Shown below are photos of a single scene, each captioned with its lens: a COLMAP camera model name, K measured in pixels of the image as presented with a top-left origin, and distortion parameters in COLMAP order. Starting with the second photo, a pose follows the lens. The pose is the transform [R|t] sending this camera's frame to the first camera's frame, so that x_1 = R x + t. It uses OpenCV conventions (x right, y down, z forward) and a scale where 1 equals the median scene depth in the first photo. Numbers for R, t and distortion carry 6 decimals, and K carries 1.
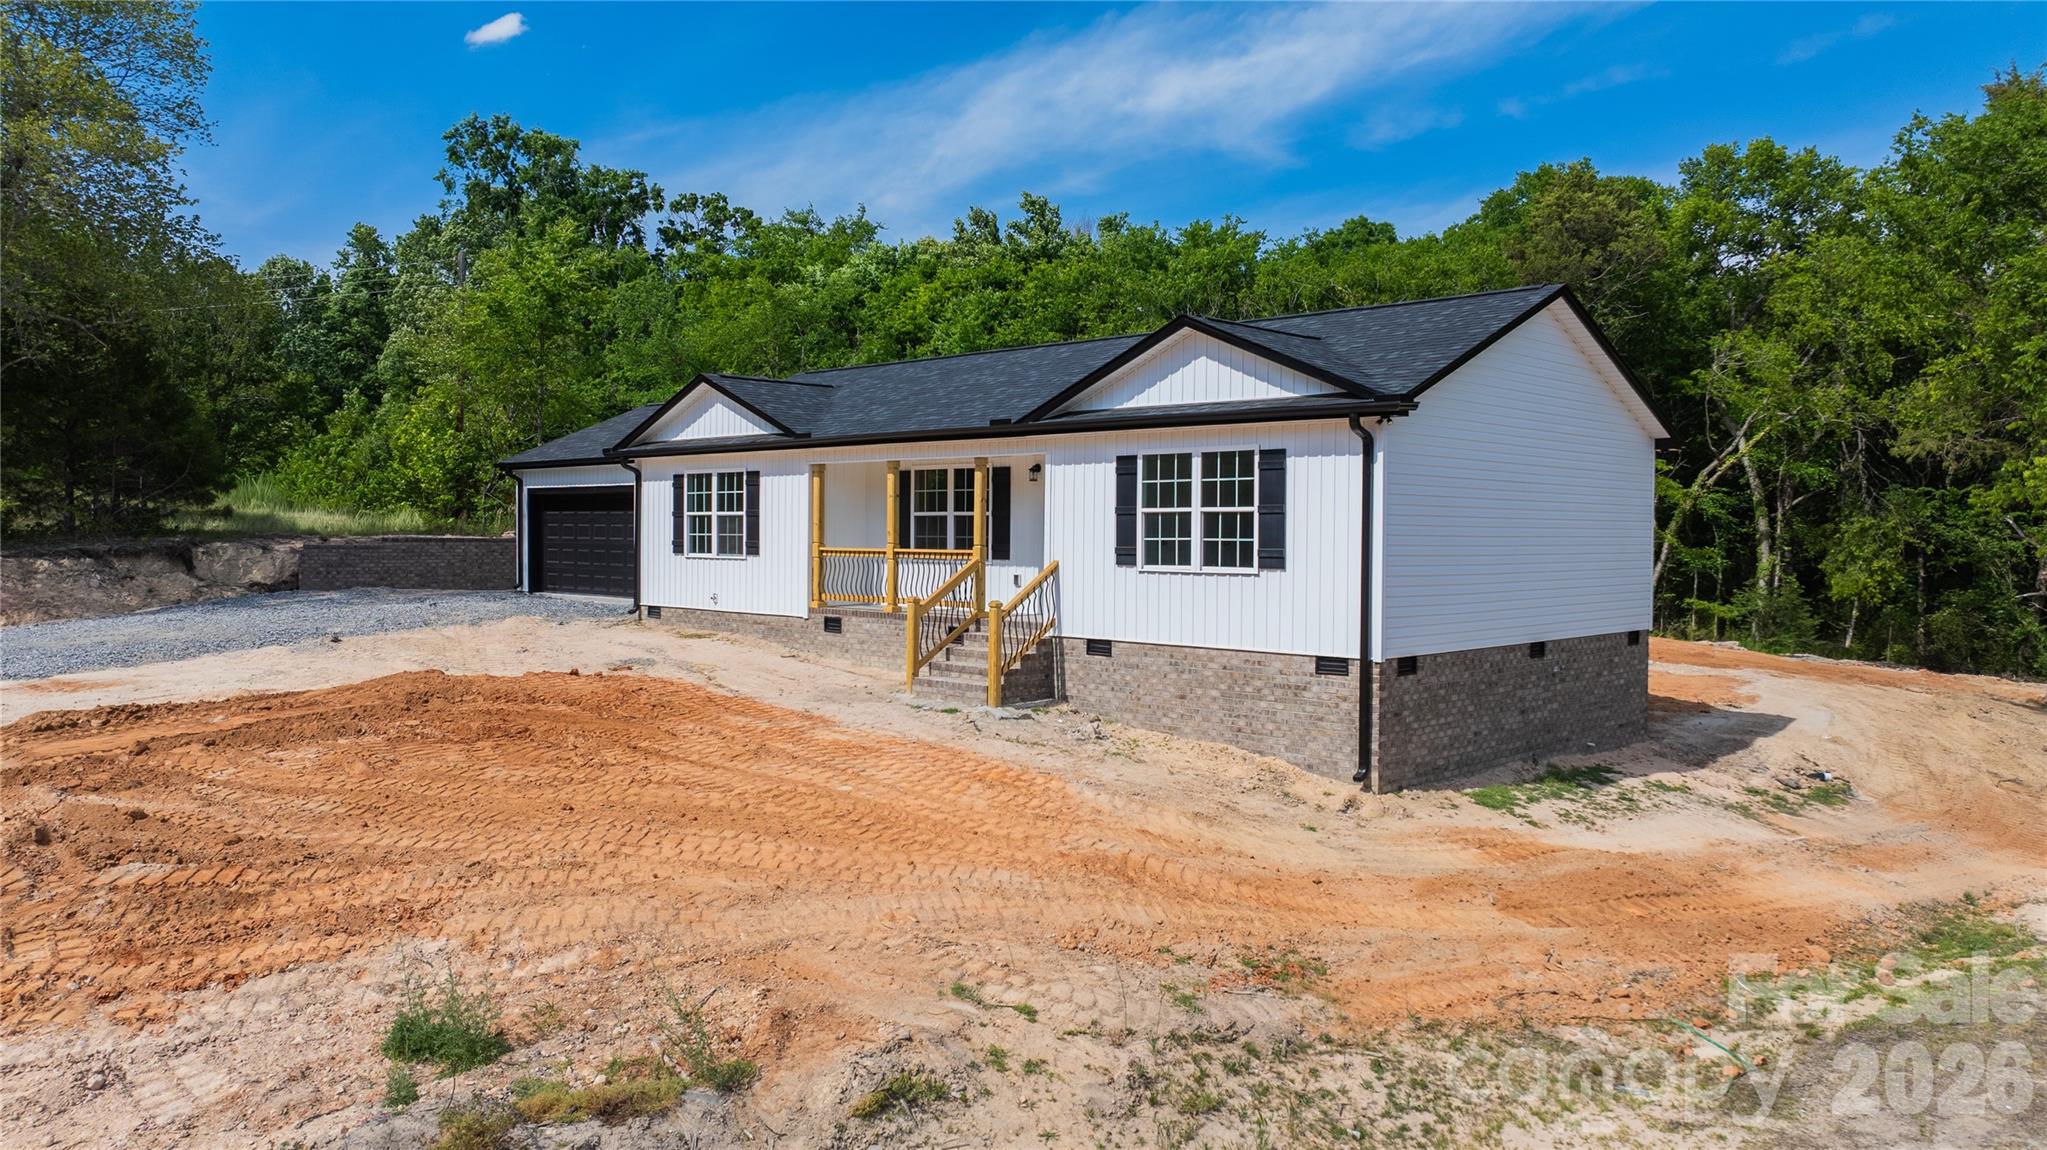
lens RADIAL K [[1468.4, 0, 1015.3], [0, 1468.4, 571.7], [0, 0, 1]] dist [-0.020194, -0.003923]
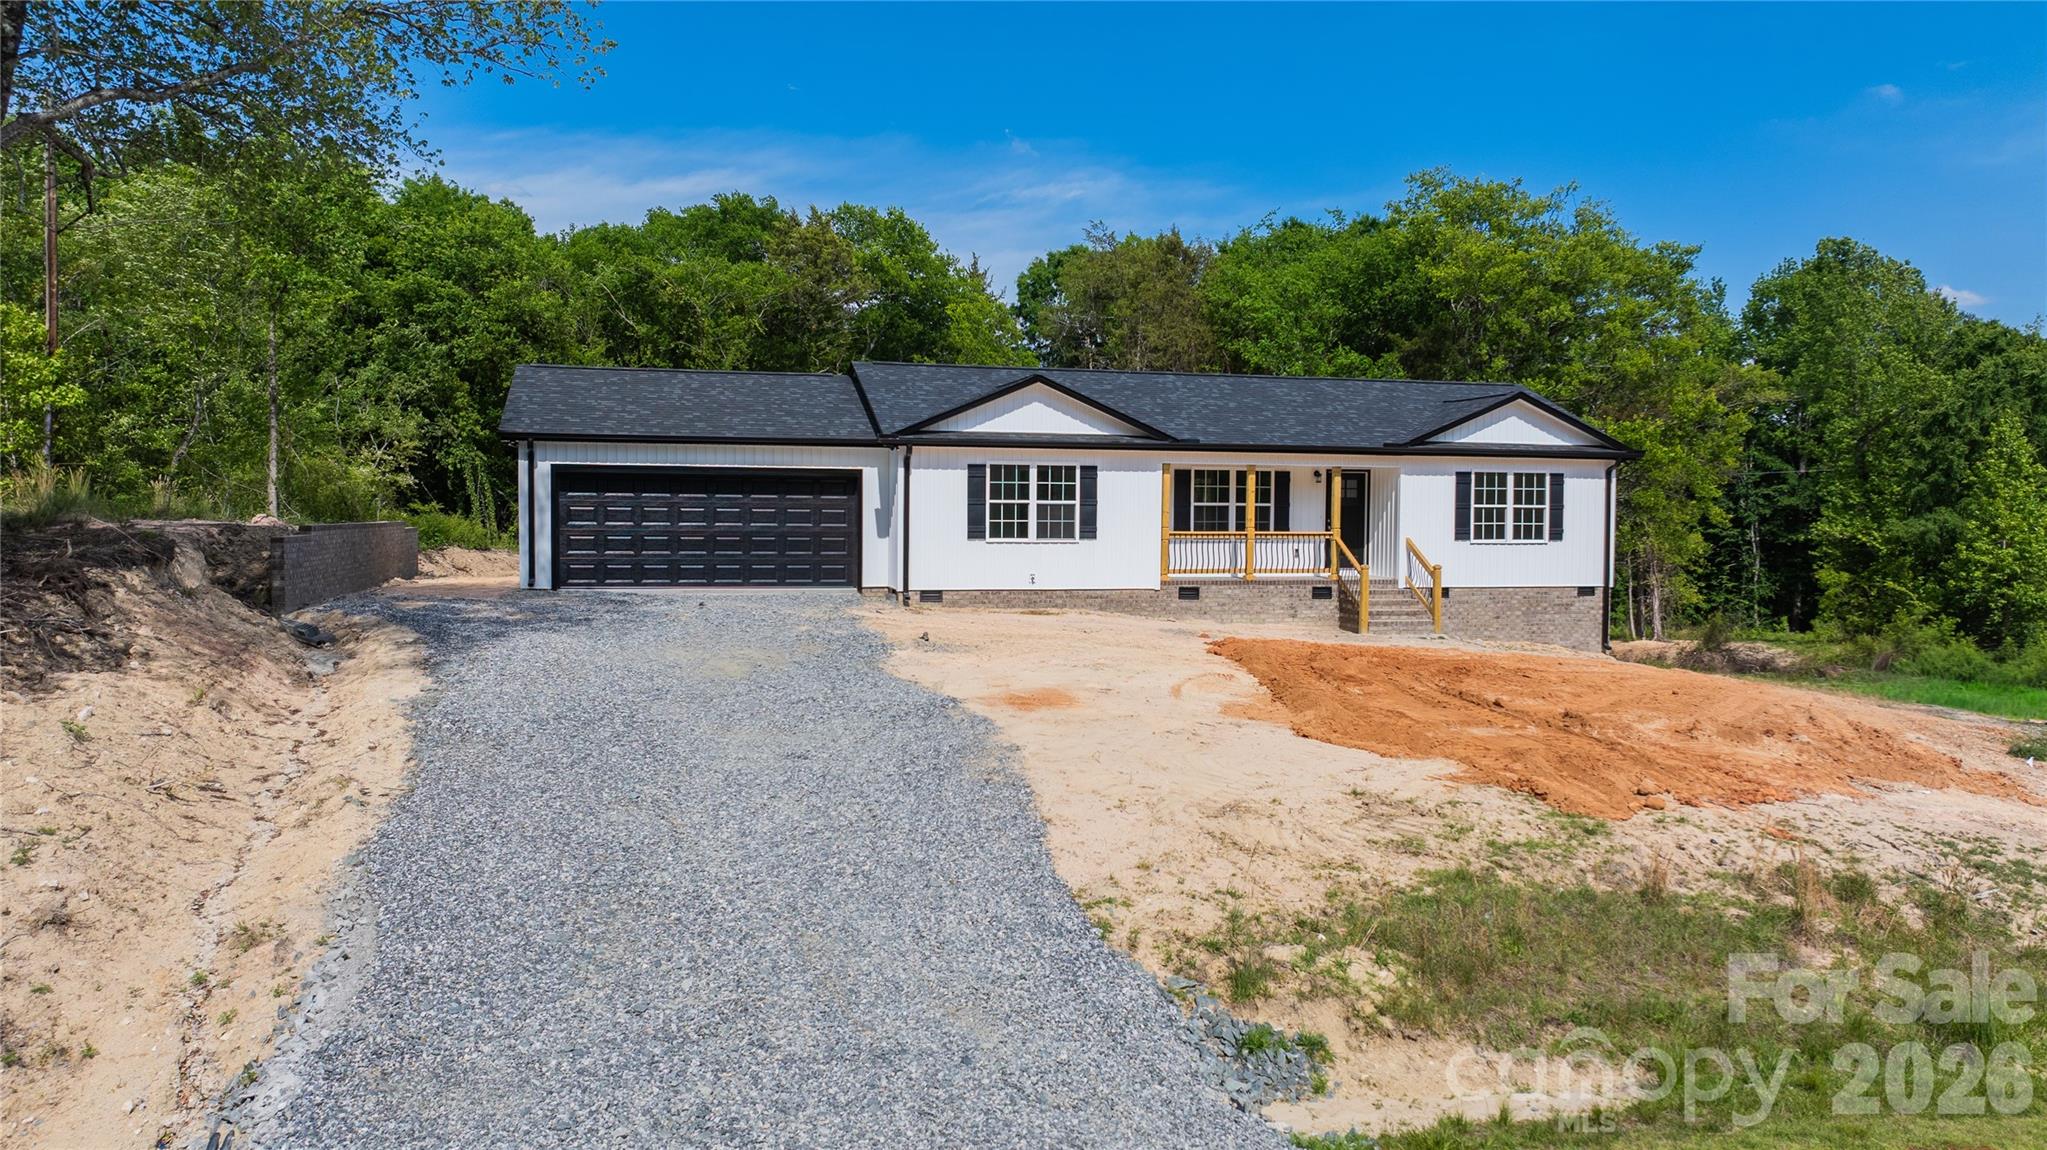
lens RADIAL K [[1434.3, 0, 1023.5], [0, 1434.3, 575.0], [0, 0, 1]] dist [-0.005941, -0.001222]
pose [[0.514583, -0.042155, 0.856404, -1.505171], [0.018987, 0.999106, 0.037771, -0.034044], [-0.857230, -0.003176, 0.514923, 0.594107]]
